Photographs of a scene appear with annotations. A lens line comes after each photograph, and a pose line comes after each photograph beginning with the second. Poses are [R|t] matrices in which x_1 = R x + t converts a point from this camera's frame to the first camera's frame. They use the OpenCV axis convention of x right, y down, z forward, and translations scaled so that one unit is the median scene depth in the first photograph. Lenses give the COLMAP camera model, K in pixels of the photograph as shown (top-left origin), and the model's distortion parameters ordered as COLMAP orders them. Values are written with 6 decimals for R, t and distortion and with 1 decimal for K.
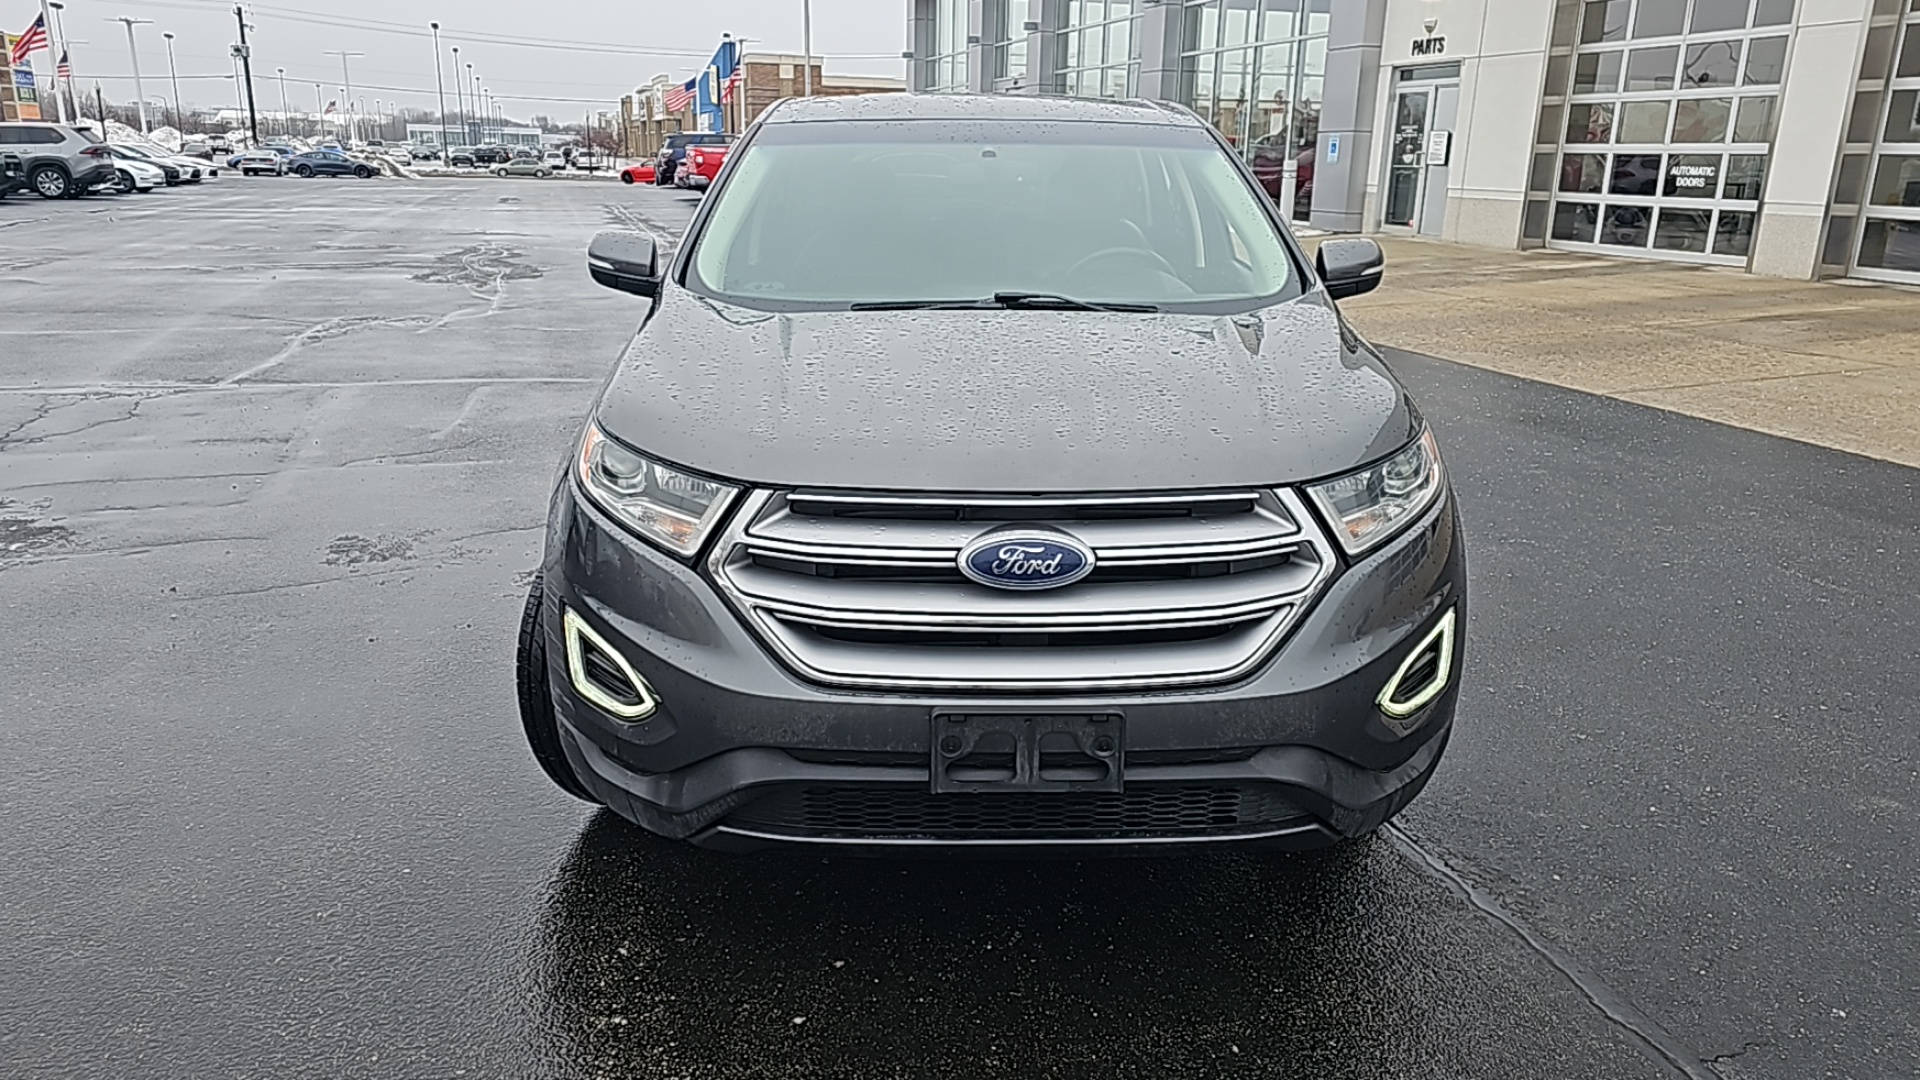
lens RADIAL K [[1329.0, 0, 940.5], [0, 1329.0, 542.5], [0, 0, 1]] dist [0.104773, -0.121544]
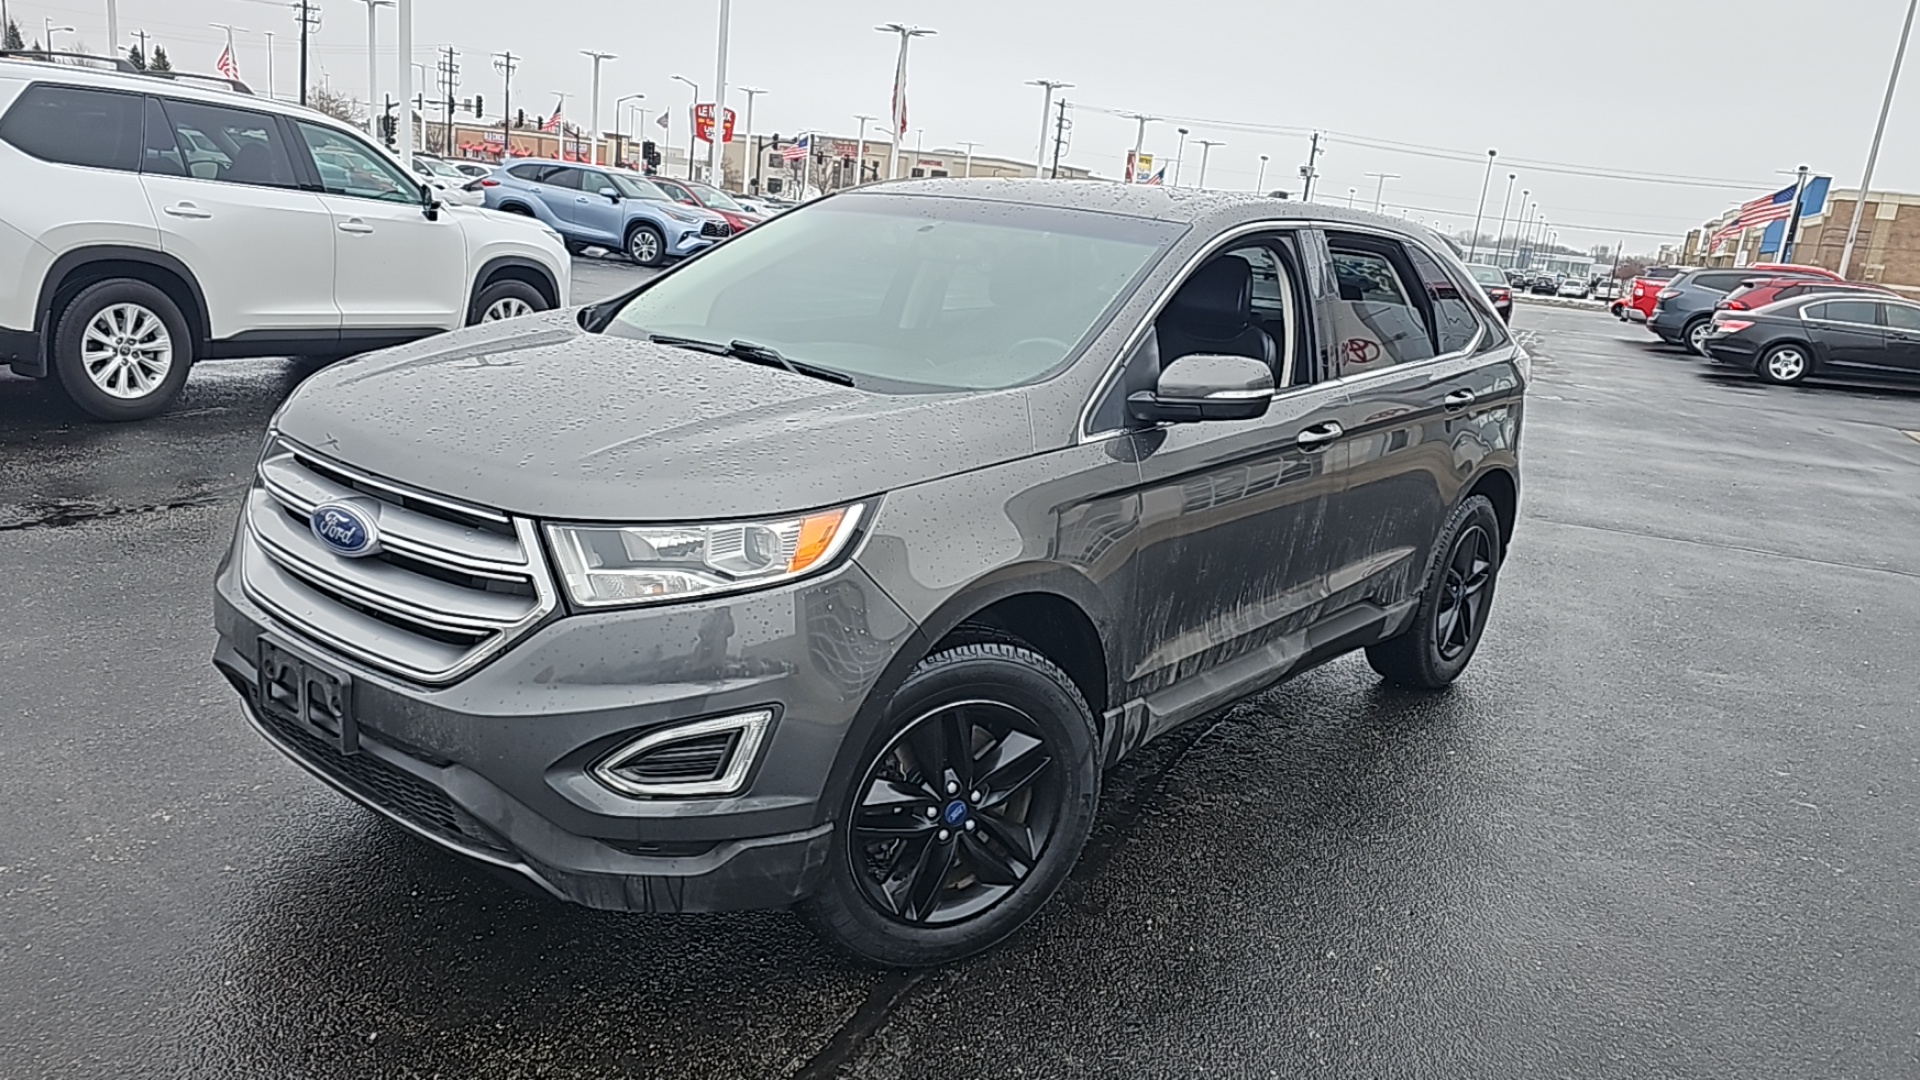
lens RADIAL K [[1329.0, 0, 940.5], [0, 1329.0, 542.5], [0, 0, 1]] dist [0.104773, -0.121544]
pose [[0.752500, 0.210298, -0.624115, 1.104978], [-0.261734, 0.965092, 0.009617, -0.112620], [0.604350, 0.156115, 0.781274, 0.388499]]
